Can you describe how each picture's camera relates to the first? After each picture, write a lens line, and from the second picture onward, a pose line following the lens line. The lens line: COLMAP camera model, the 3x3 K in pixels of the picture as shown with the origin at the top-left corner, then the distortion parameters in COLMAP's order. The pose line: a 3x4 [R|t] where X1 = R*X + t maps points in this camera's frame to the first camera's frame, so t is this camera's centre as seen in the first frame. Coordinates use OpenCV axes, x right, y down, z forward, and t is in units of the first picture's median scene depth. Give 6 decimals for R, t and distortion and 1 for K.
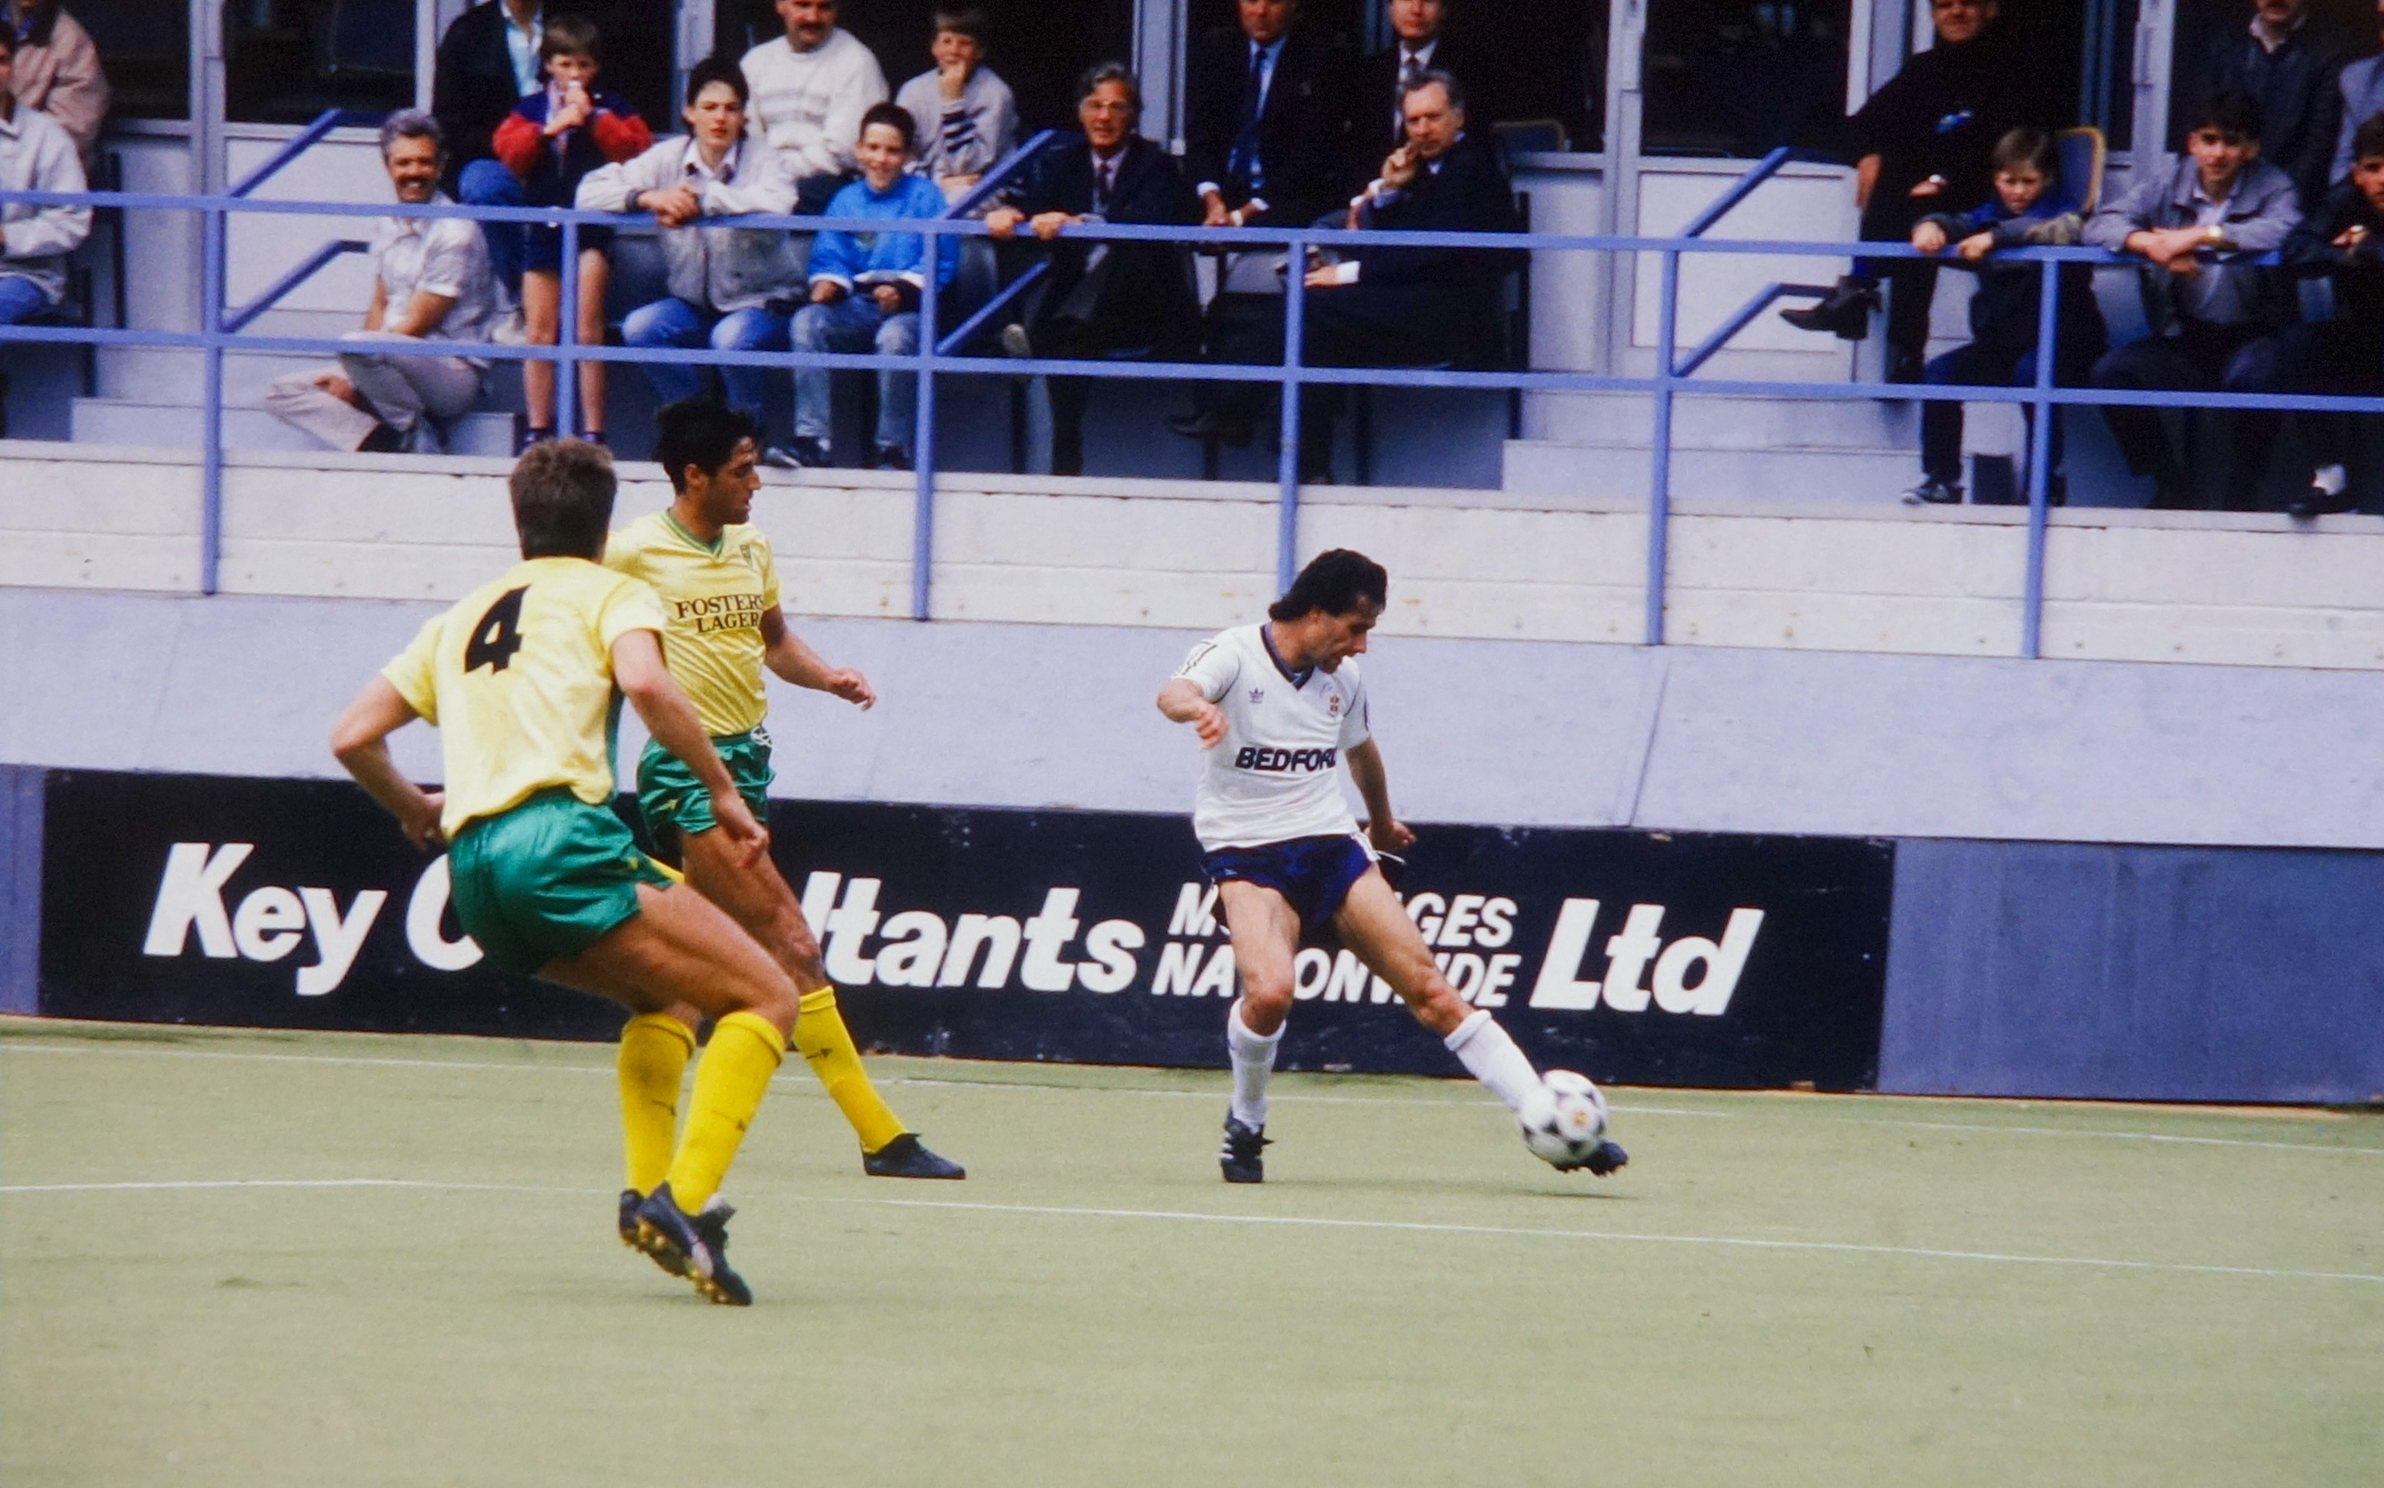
lens RADIAL K [[2228.8, 0, 1192.1], [0, 2228.8, 738.9], [0, 0, 1]] dist [0.048411, 0.000000]
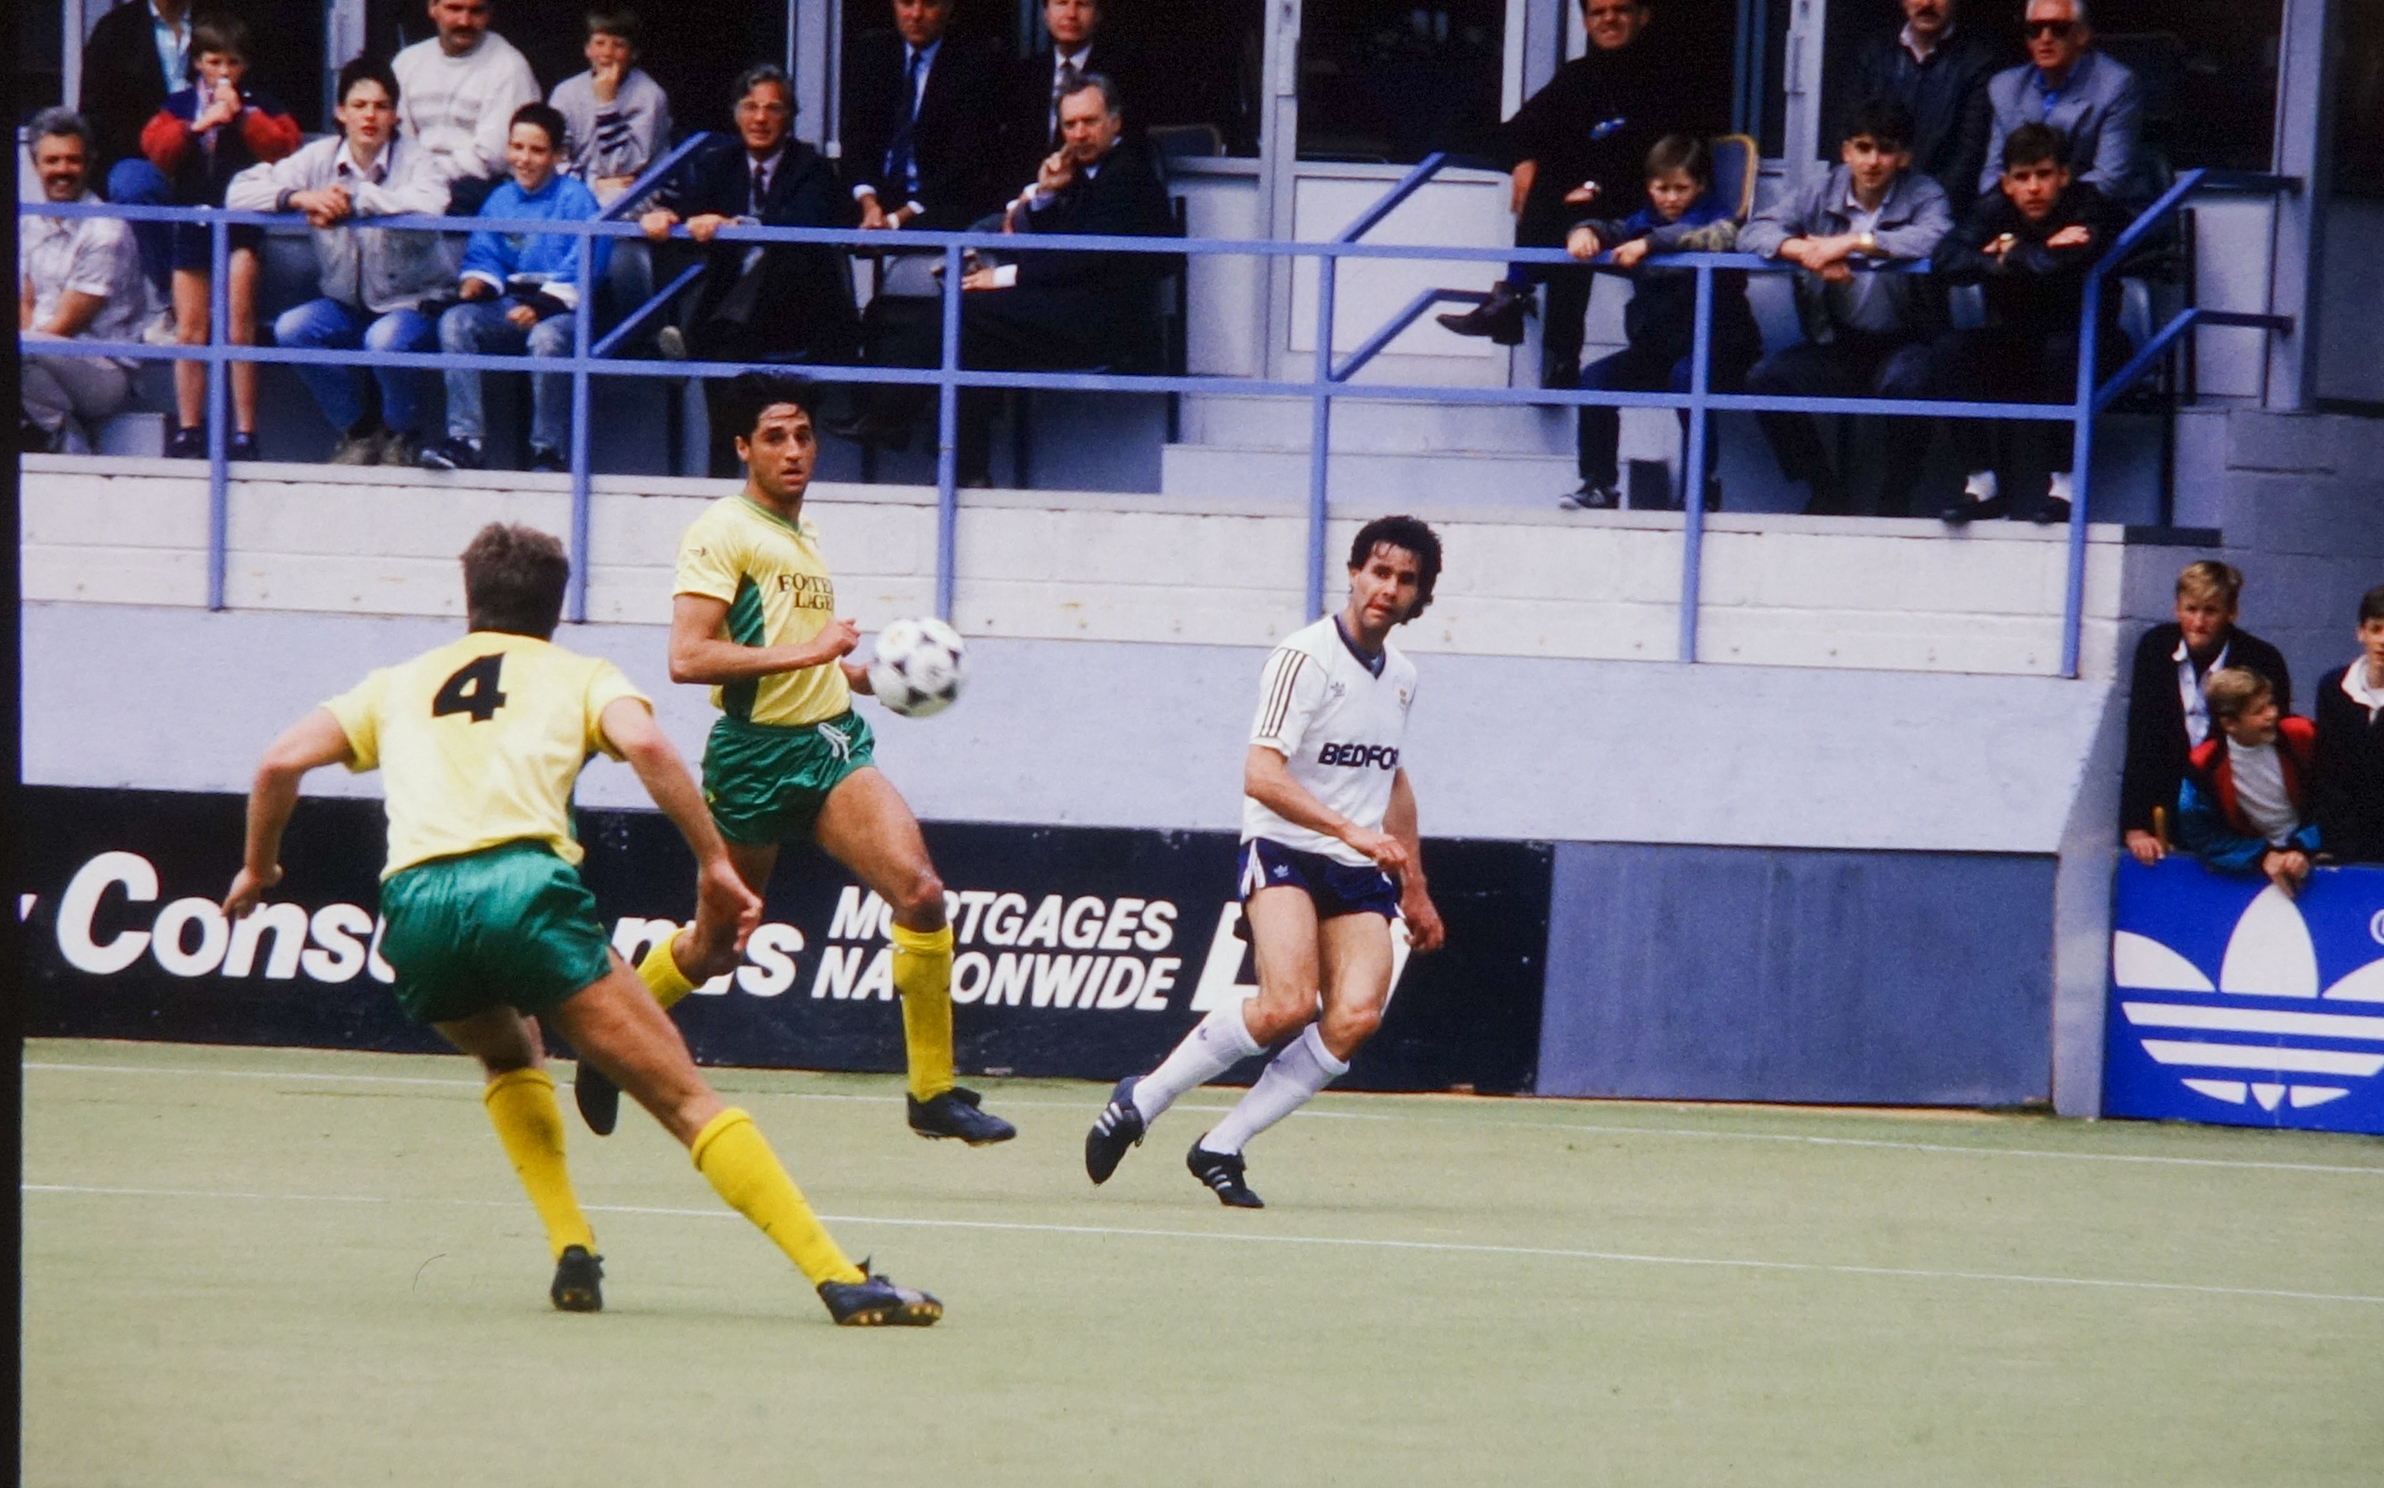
lens RADIAL K [[2228.8, 0, 1190.6], [0, 2228.8, 750.0], [0, 0, 1]] dist [0.048411, 0.000000]
pose [[0.999999, 0.001097, 0.001330, 0.151206], [-0.001094, 0.999997, -0.002014, 0.005399], [-0.001332, 0.002012, 0.999997, -0.000236]]
